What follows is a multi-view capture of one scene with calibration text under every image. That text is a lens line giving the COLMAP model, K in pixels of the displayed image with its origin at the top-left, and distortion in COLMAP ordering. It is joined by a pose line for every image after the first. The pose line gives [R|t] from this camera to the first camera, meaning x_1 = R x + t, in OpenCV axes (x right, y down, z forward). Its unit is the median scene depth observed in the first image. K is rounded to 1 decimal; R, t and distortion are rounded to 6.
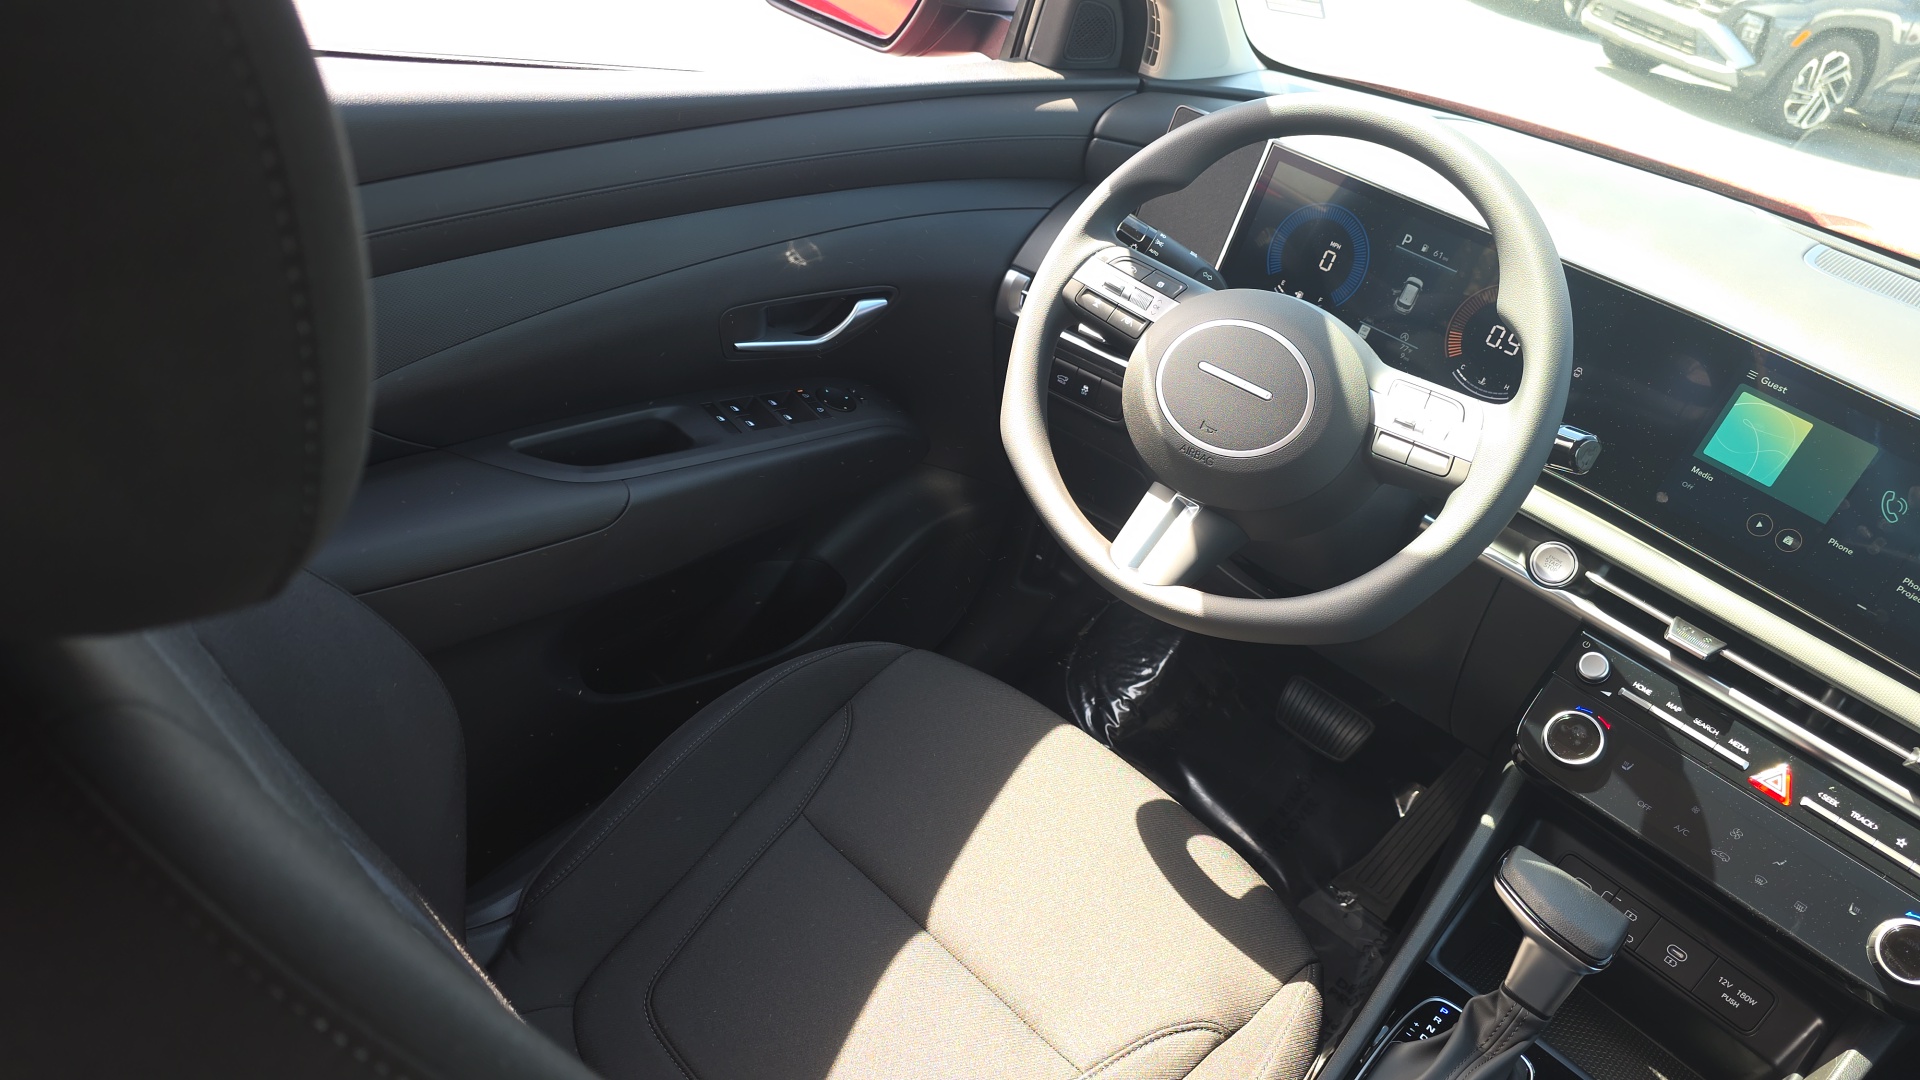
lens RADIAL K [[1296.6, 0, 959.2], [0, 1296.6, 556.3], [0, 0, 1]] dist [0.055134, -0.056860]
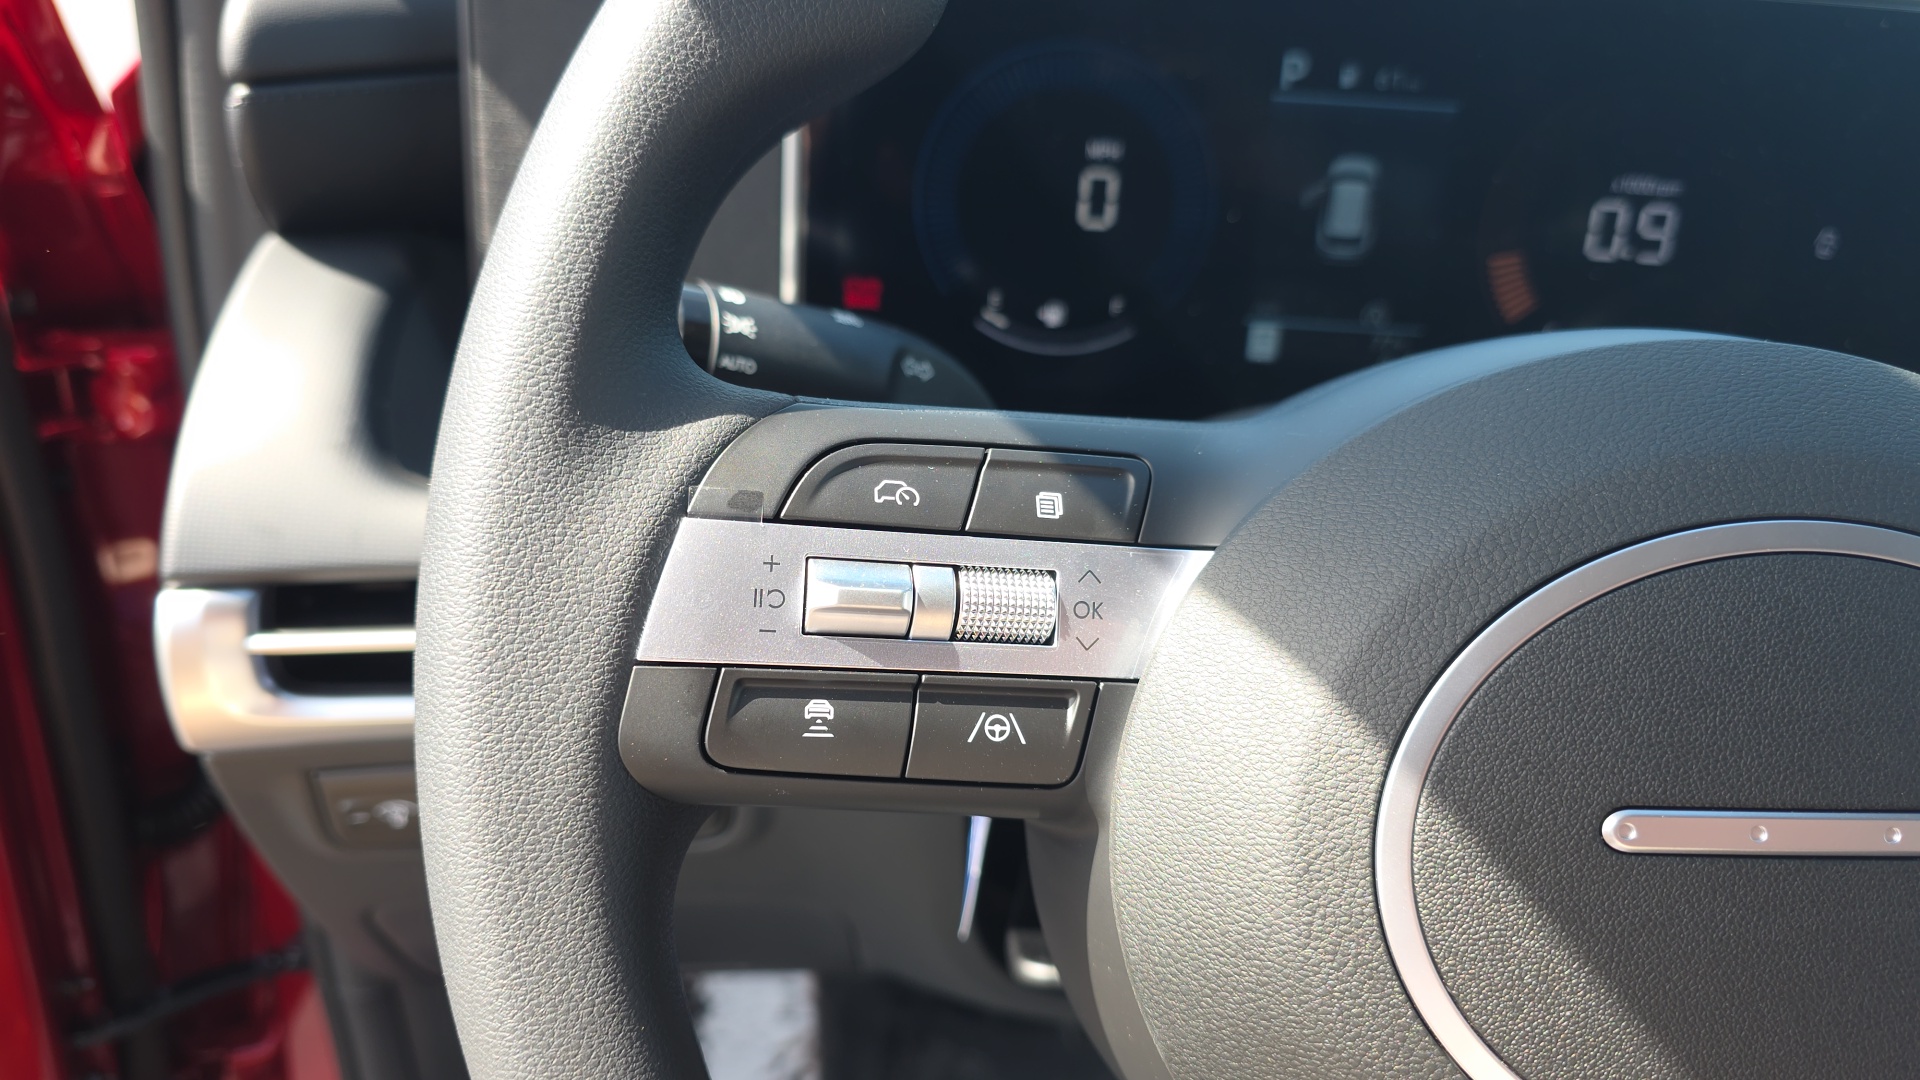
lens RADIAL K [[1339.7, 0, 926.4], [0, 1339.7, 566.5], [0, 0, 1]] dist [-0.005189, -0.002608]
pose [[0.753859, -0.452556, 0.476329, 0.034252], [0.448778, 0.884168, 0.129785, -0.242912], [-0.479890, 0.115927, 0.869636, 0.844474]]
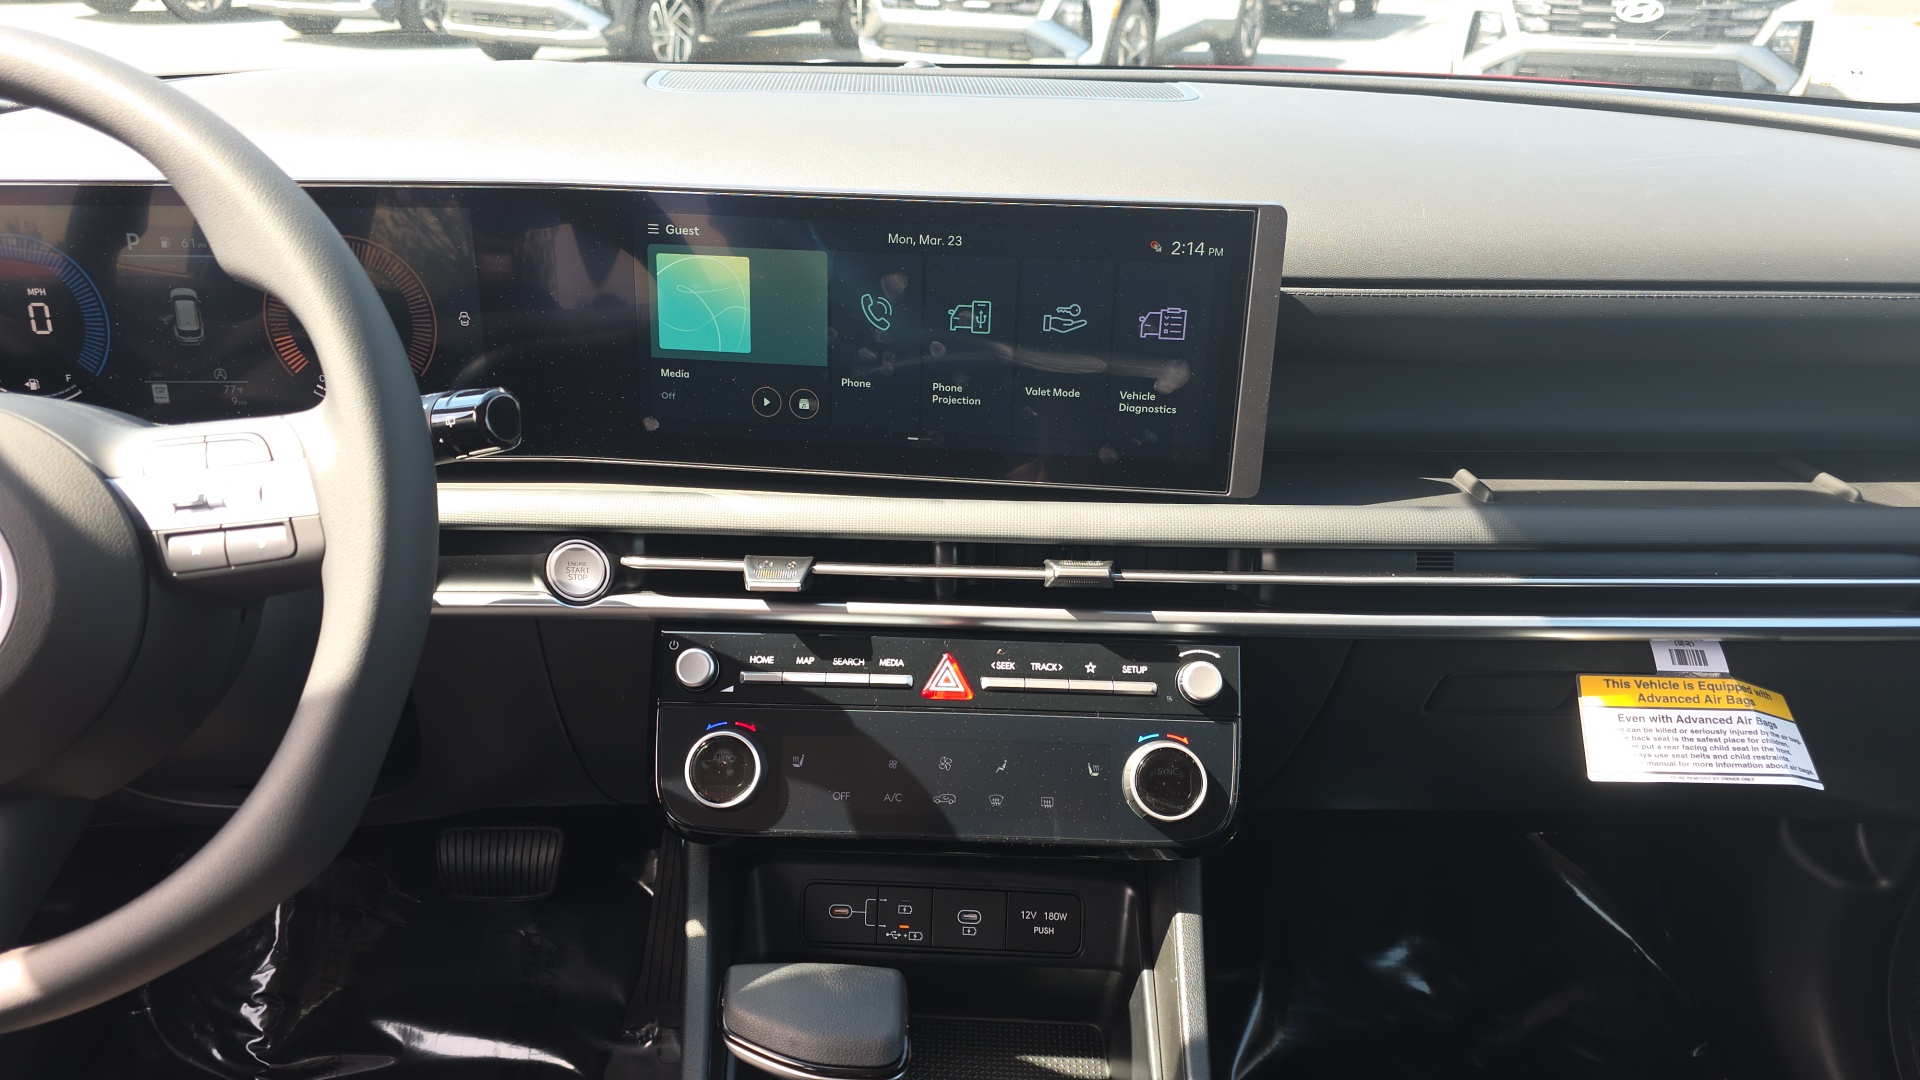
lens RADIAL K [[1297.6, 0, 929.5], [0, 1297.6, 549.6], [0, 0, 1]] dist [0.058275, -0.058994]
pose [[0.706842, -0.482627, 0.517151, 0.240106], [0.500210, 0.857963, 0.117000, 0.008947], [-0.500164, 0.175984, 0.847859, 0.320473]]
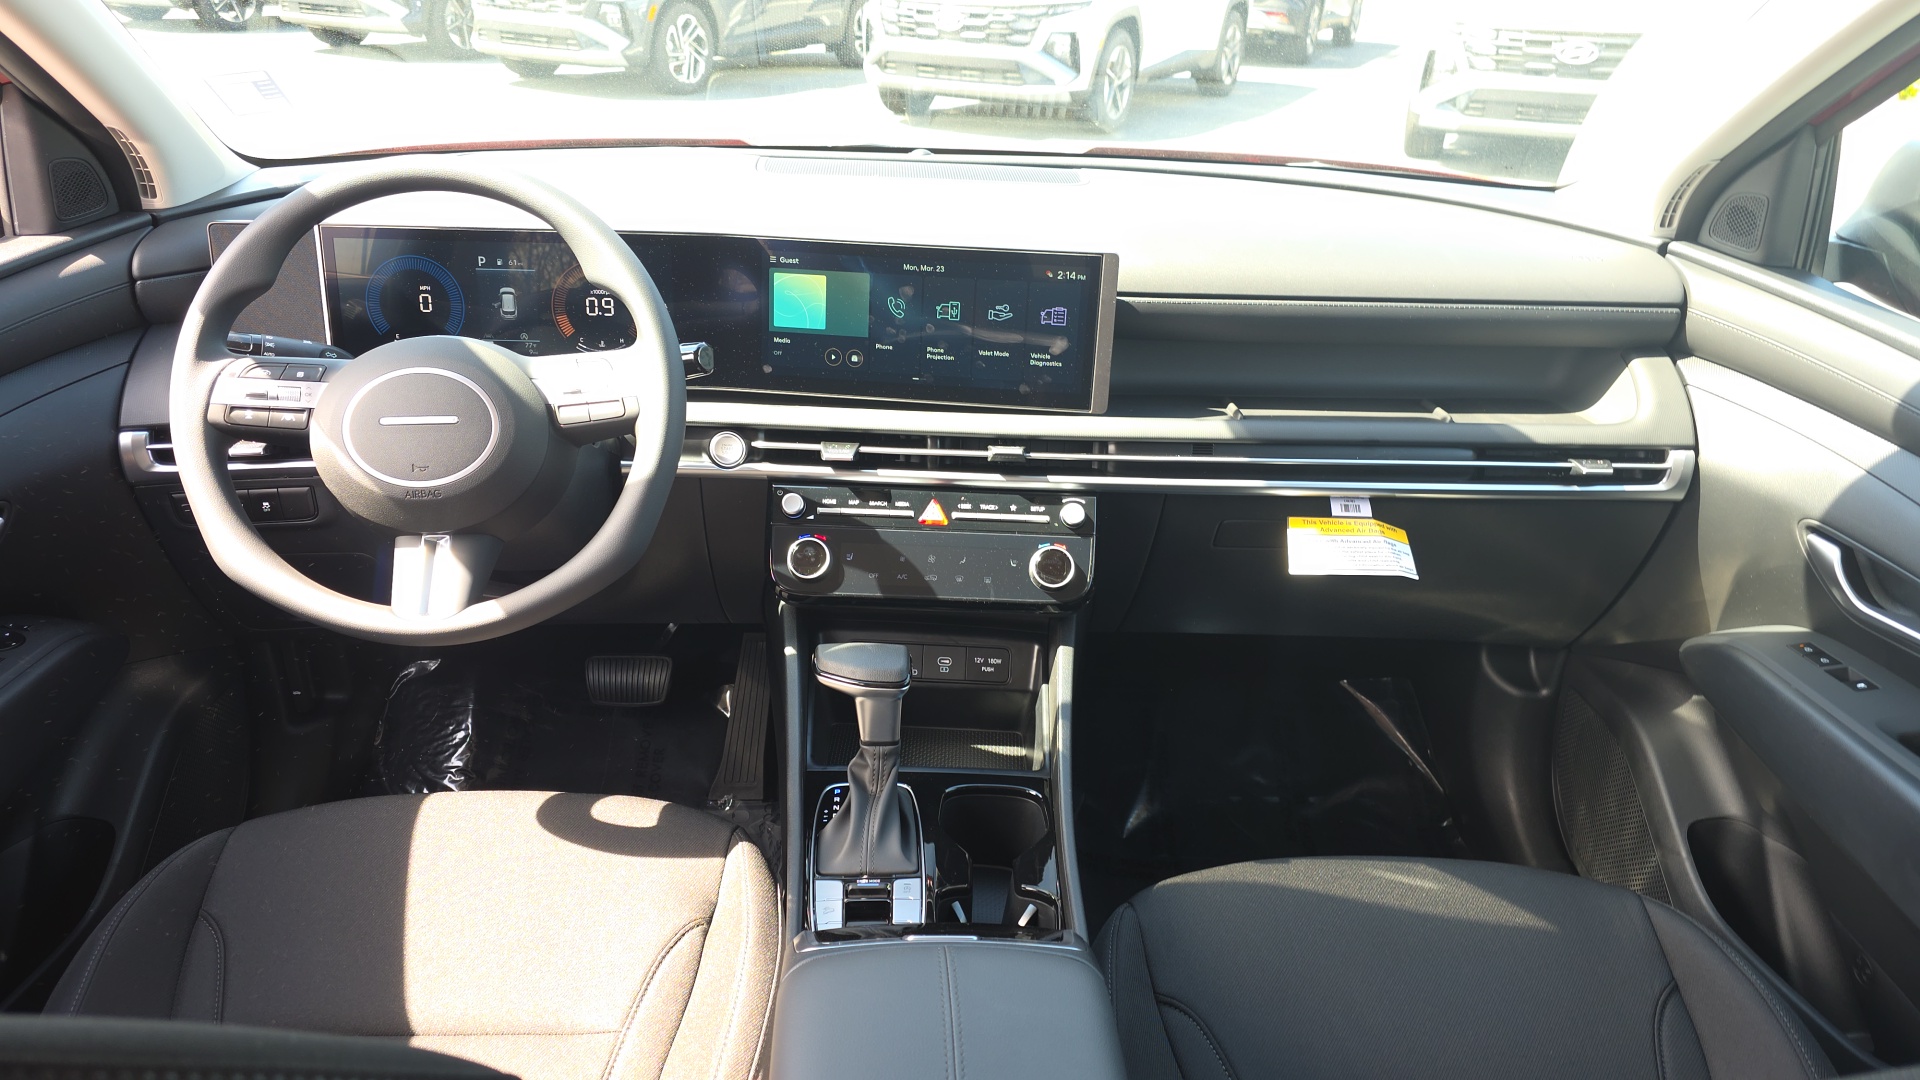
lens RADIAL K [[1285.4, 0, 938.3], [0, 1285.4, 529.5], [0, 0, 1]] dist [0.102993, -0.128920]
pose [[0.706575, -0.463031, 0.535120, -0.109064], [0.487814, 0.866527, 0.105681, 0.042487], [-0.512630, 0.186367, 0.838140, -0.139406]]
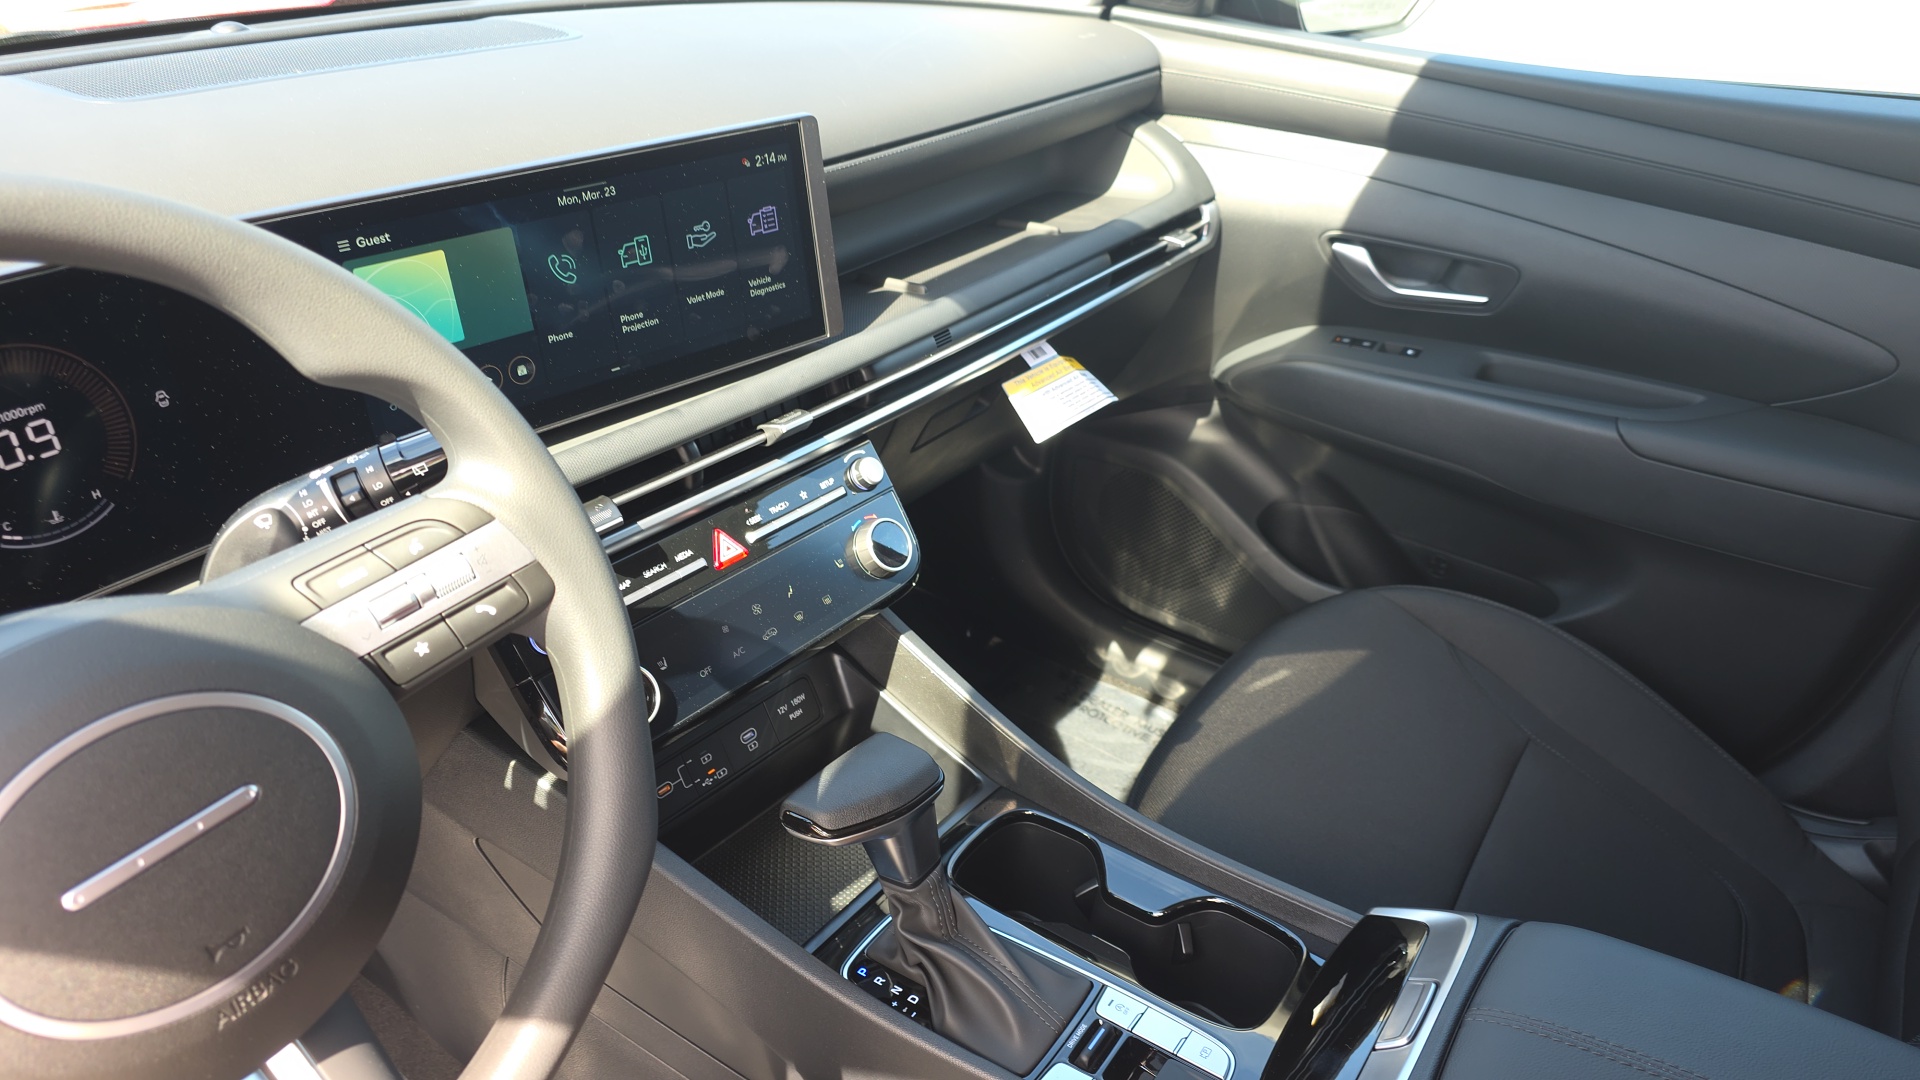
lens RADIAL K [[1290.9, 0, 932.5], [0, 1290.9, 530.2], [0, 0, 1]] dist [0.058833, -0.055665]
pose [[-0.106173, -0.674621, 0.730489, -0.061960], [0.498695, 0.599441, 0.626079, -0.328247], [-0.860251, 0.430763, 0.272785, 0.582927]]
